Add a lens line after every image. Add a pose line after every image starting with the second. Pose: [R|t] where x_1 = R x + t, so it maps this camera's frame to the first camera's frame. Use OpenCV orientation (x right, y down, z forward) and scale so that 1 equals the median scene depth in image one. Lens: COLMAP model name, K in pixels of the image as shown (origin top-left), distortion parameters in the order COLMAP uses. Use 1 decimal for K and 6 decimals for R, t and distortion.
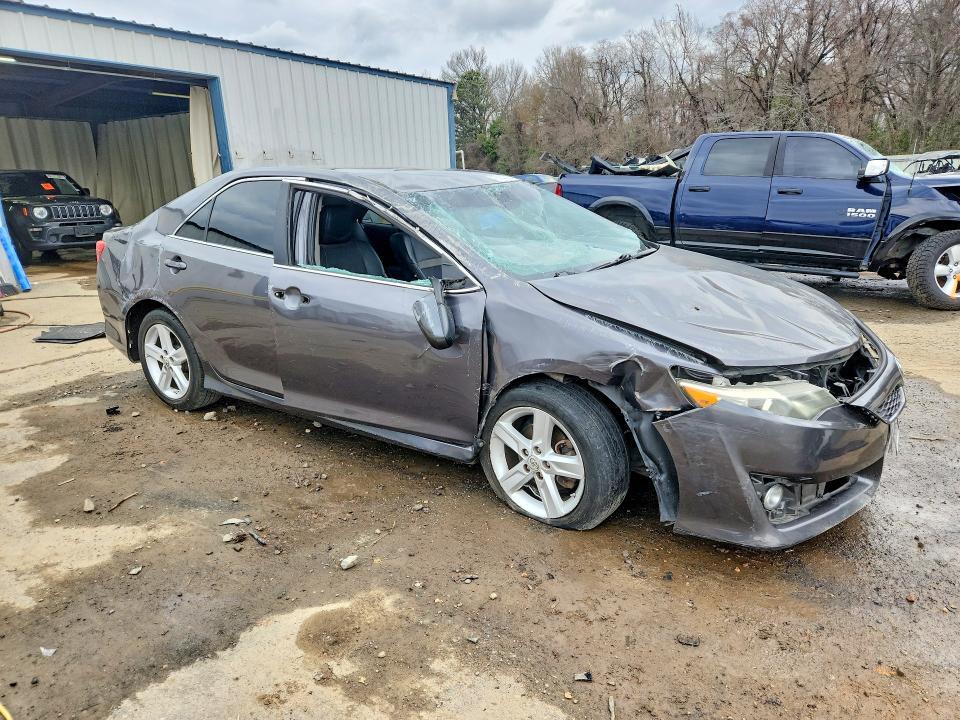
lens RADIAL K [[771.0, 0, 474.6], [0, 771.0, 359.0], [0, 0, 1]] dist [0.003512, -0.014353]
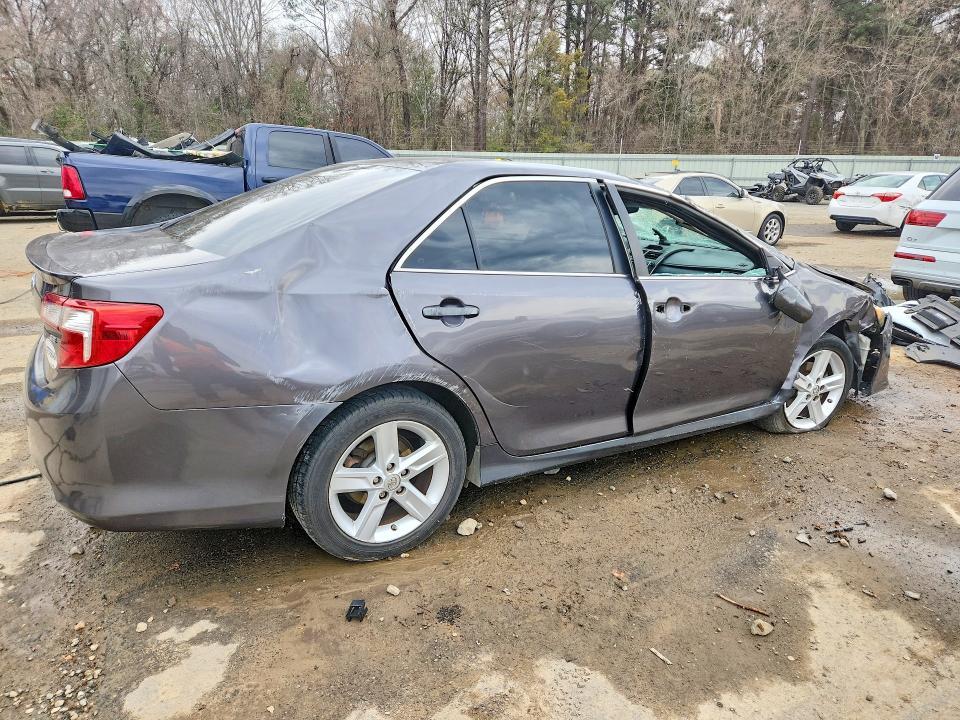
lens RADIAL K [[771.0, 0, 474.6], [0, 771.0, 359.0], [0, 0, 1]] dist [0.003512, -0.014353]
pose [[0.308570, -0.224414, 0.924350, -1.149716], [0.205250, 0.964587, 0.165666, -0.220278], [-0.928793, 0.138603, 0.343703, 0.925414]]
